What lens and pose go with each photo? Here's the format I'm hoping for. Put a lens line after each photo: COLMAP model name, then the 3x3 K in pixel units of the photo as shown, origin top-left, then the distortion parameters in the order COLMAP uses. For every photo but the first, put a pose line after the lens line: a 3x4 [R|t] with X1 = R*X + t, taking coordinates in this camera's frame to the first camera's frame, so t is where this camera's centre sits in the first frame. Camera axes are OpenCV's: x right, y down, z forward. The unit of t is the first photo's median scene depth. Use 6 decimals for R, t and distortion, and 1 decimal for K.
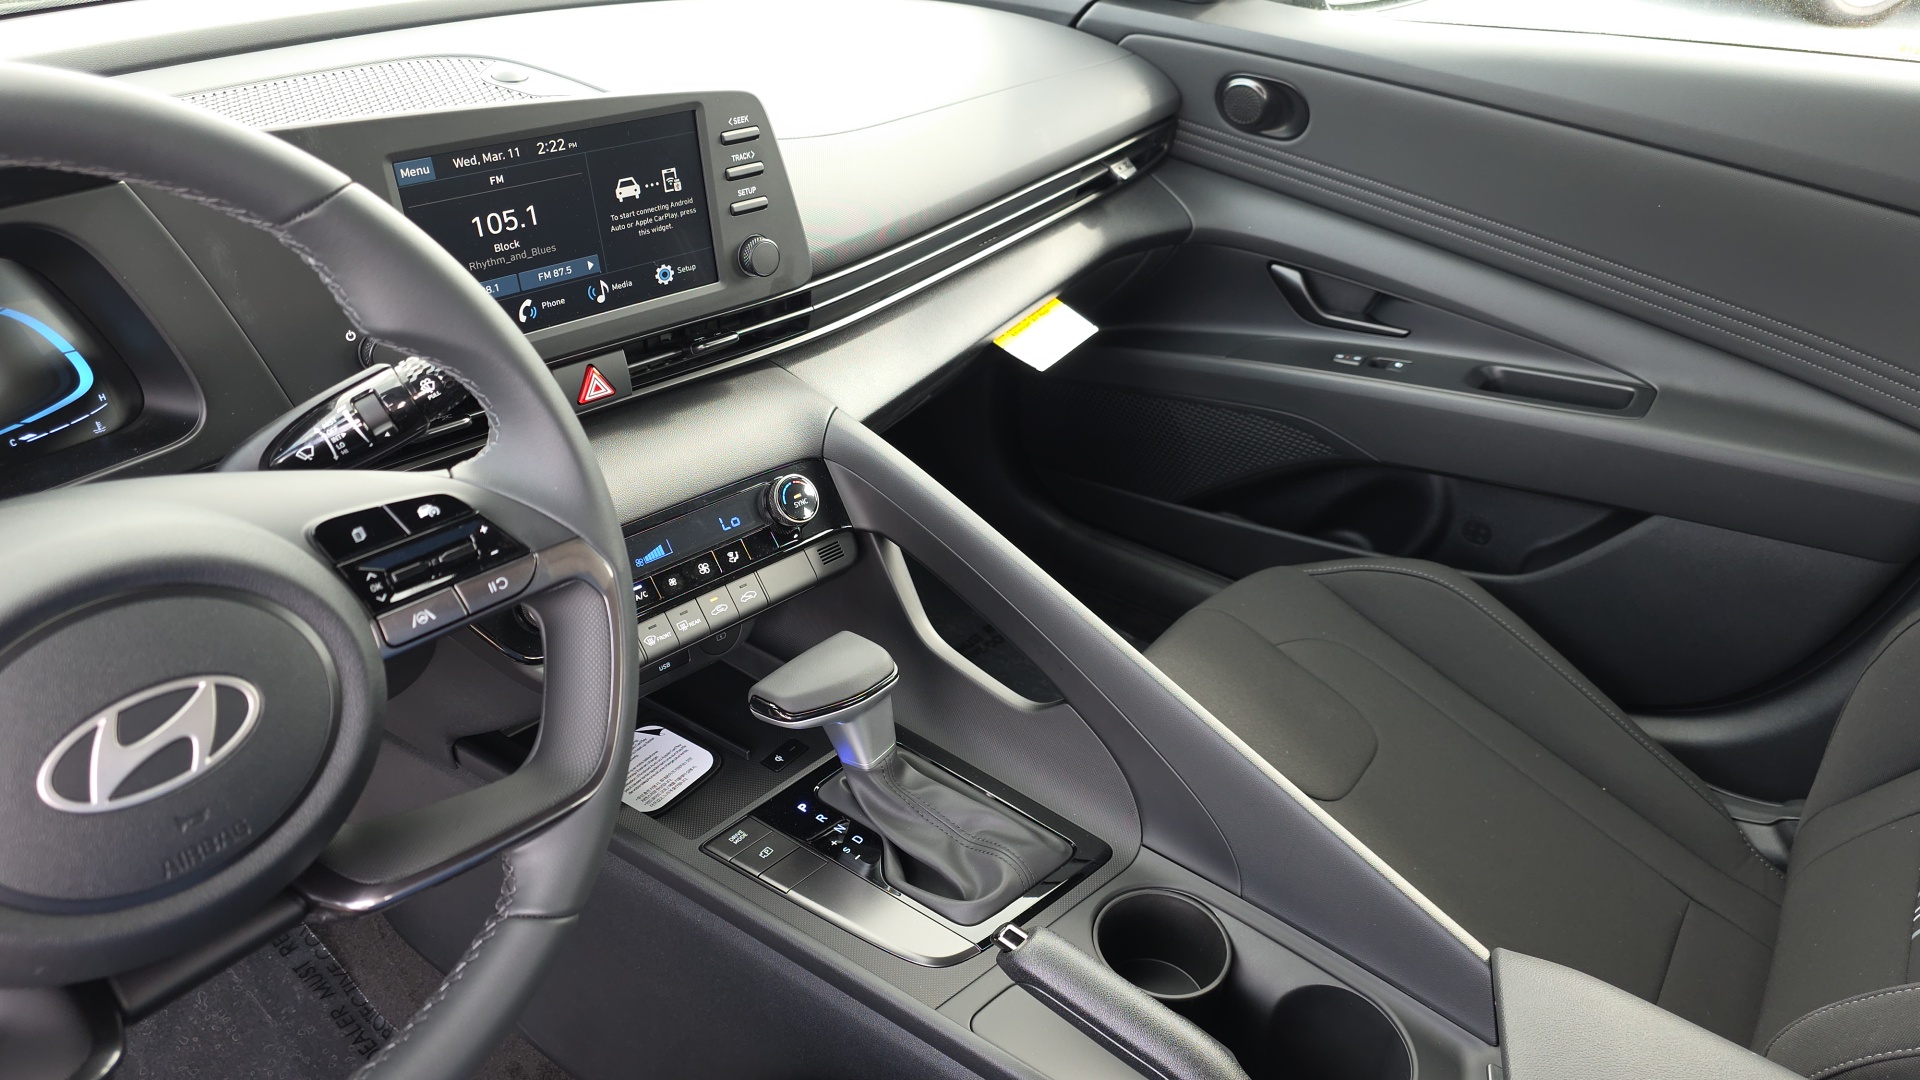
lens RADIAL K [[1268.5, 0, 938.6], [0, 1268.5, 552.2], [0, 0, 1]] dist [0.033364, -0.035633]
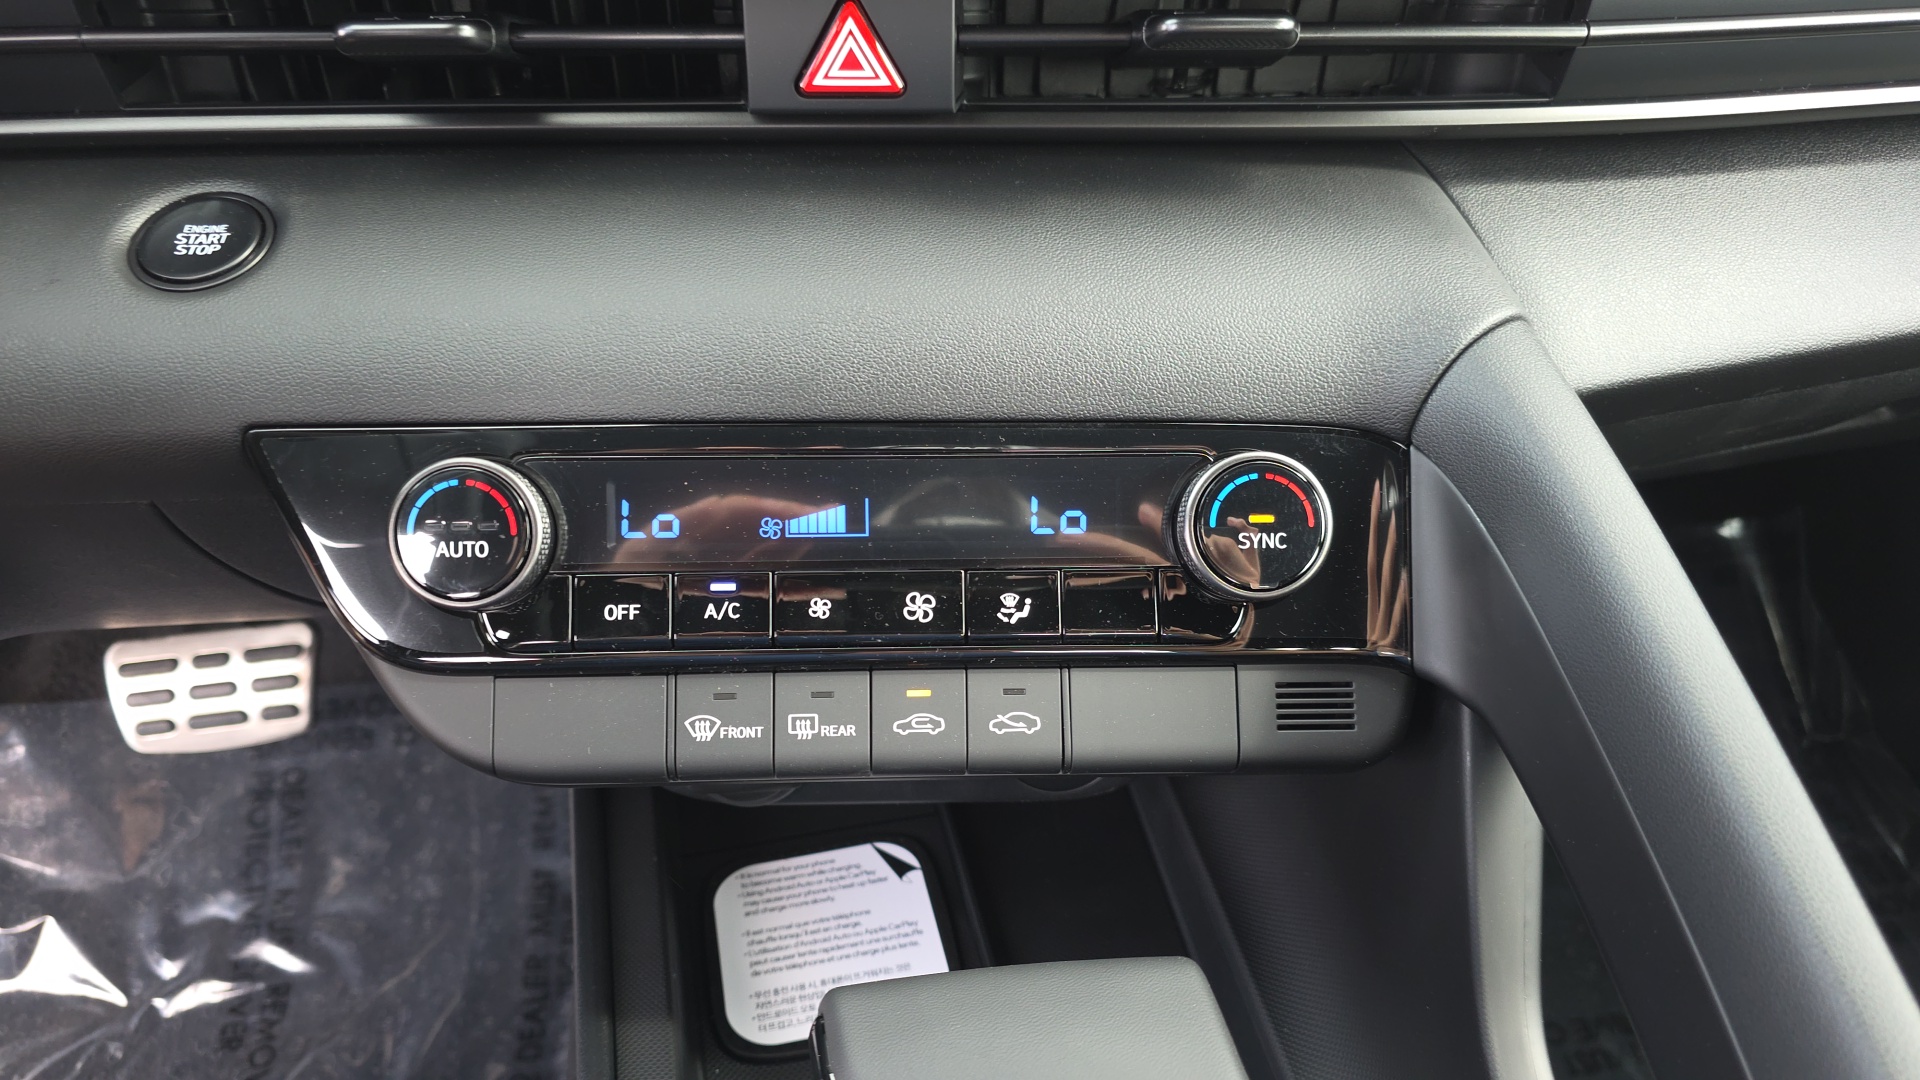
lens RADIAL K [[1328.4, 0, 945.8], [0, 1328.4, 564.5], [0, 0, 1]] dist [0.031422, -0.051851]
pose [[0.745418, 0.383836, -0.544997, 0.027353], [-0.349595, 0.921228, 0.170654, -0.068858], [0.567570, 0.063319, 0.820887, 0.701709]]
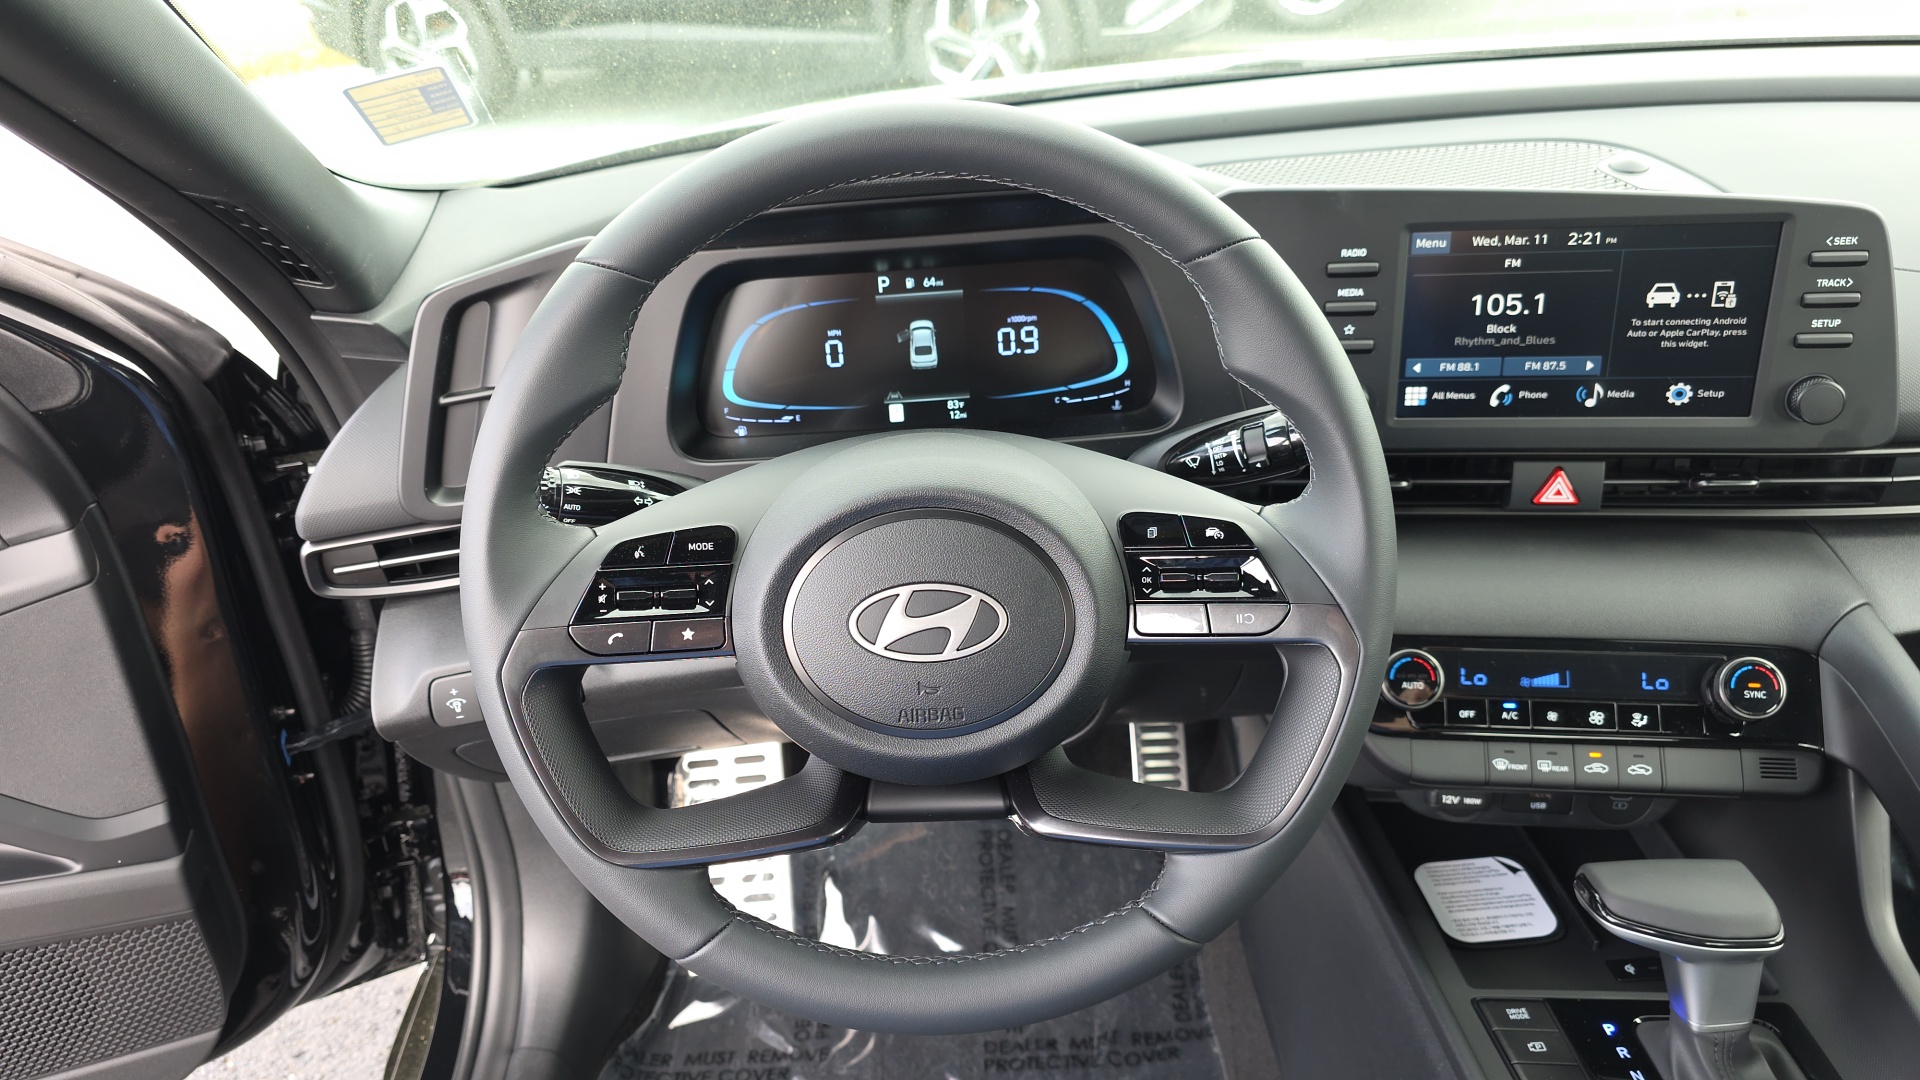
lens RADIAL K [[1281.1, 0, 960.0], [0, 1281.1, 540.0], [0, 0, 1]] dist [0.033880, -0.052486]
pose [[0.612782, 0.306804, -0.728265, 0.161673], [-0.352269, 0.930983, 0.095797, -0.032841], [0.707393, 0.197843, 0.678567, 0.056070]]
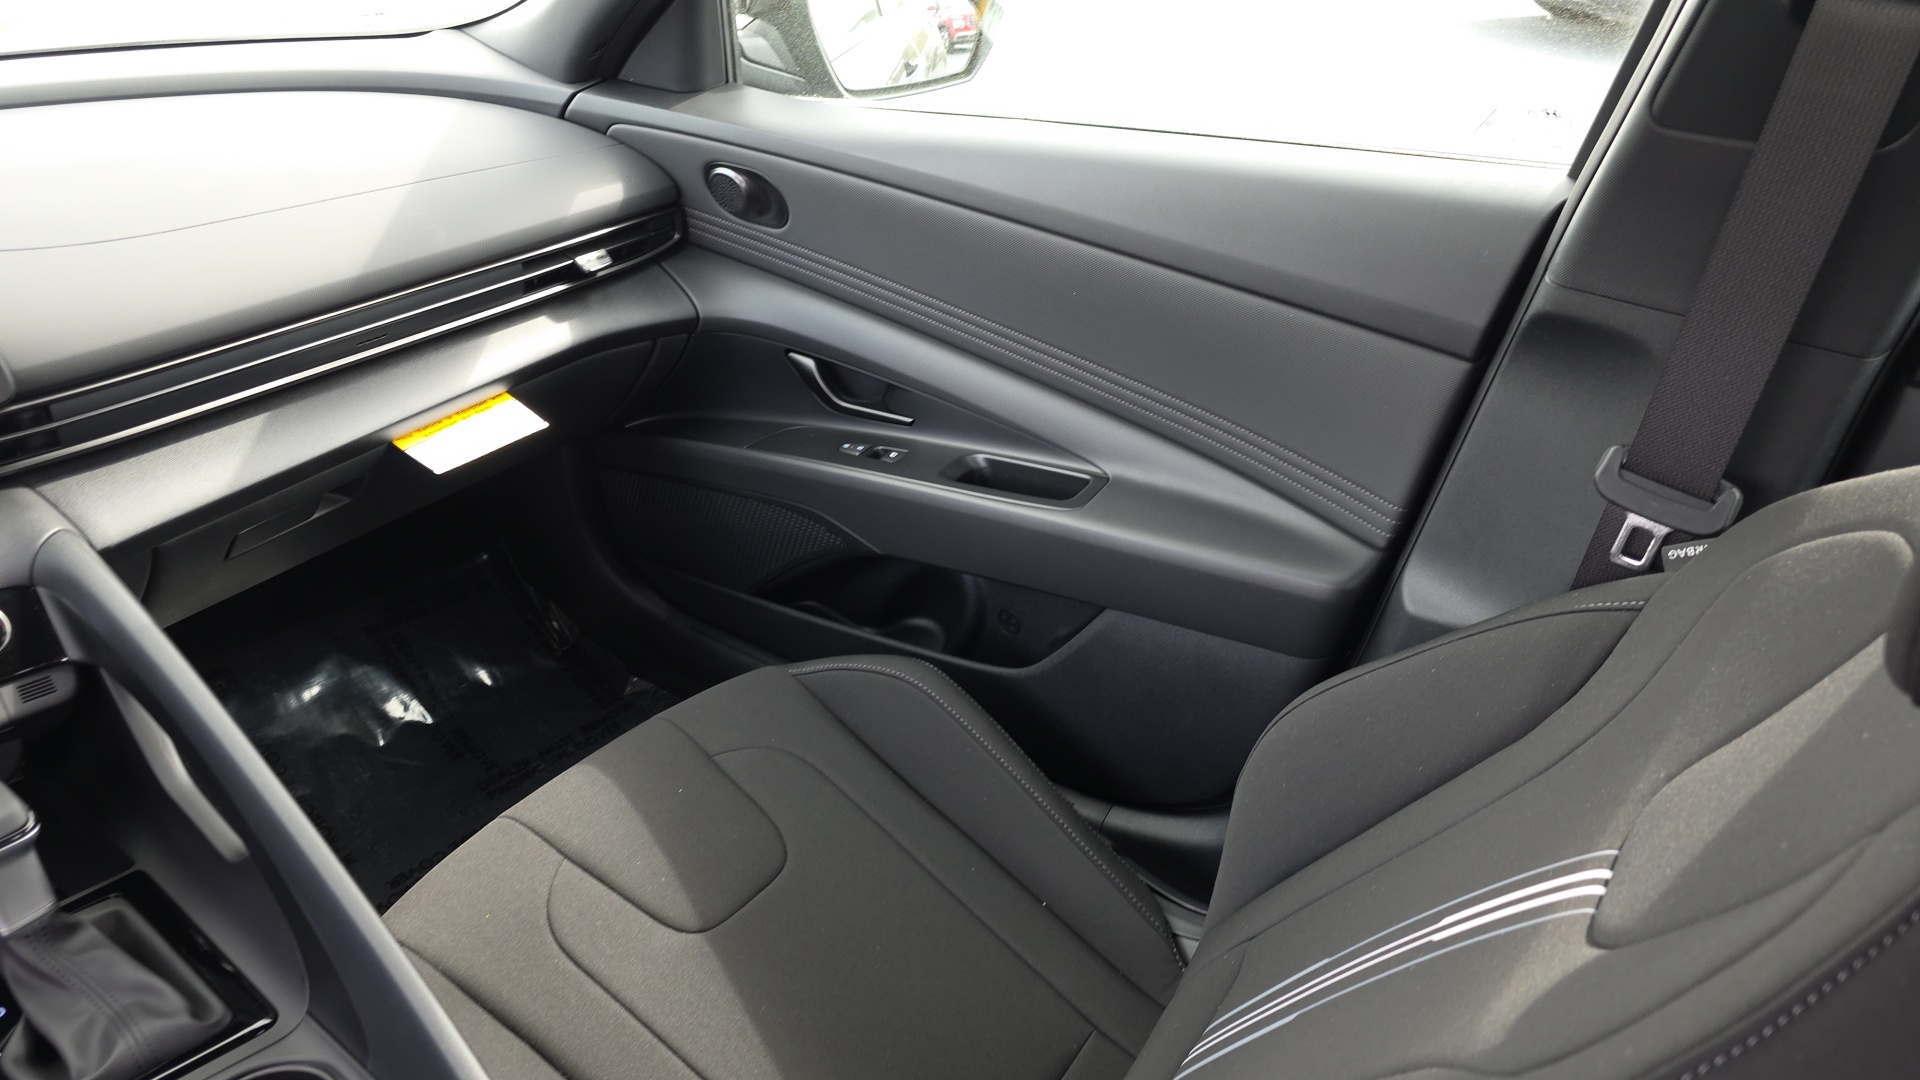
lens RADIAL K [[1292.2, 0, 965.4], [0, 1292.2, 506.9], [0, 0, 1]] dist [0.048019, -0.037968]
pose [[0.999636, -0.021035, 0.016874, 0.633260], [0.022289, 0.996710, -0.077926, -0.046736], [-0.015180, 0.078274, 0.996816, 0.033564]]
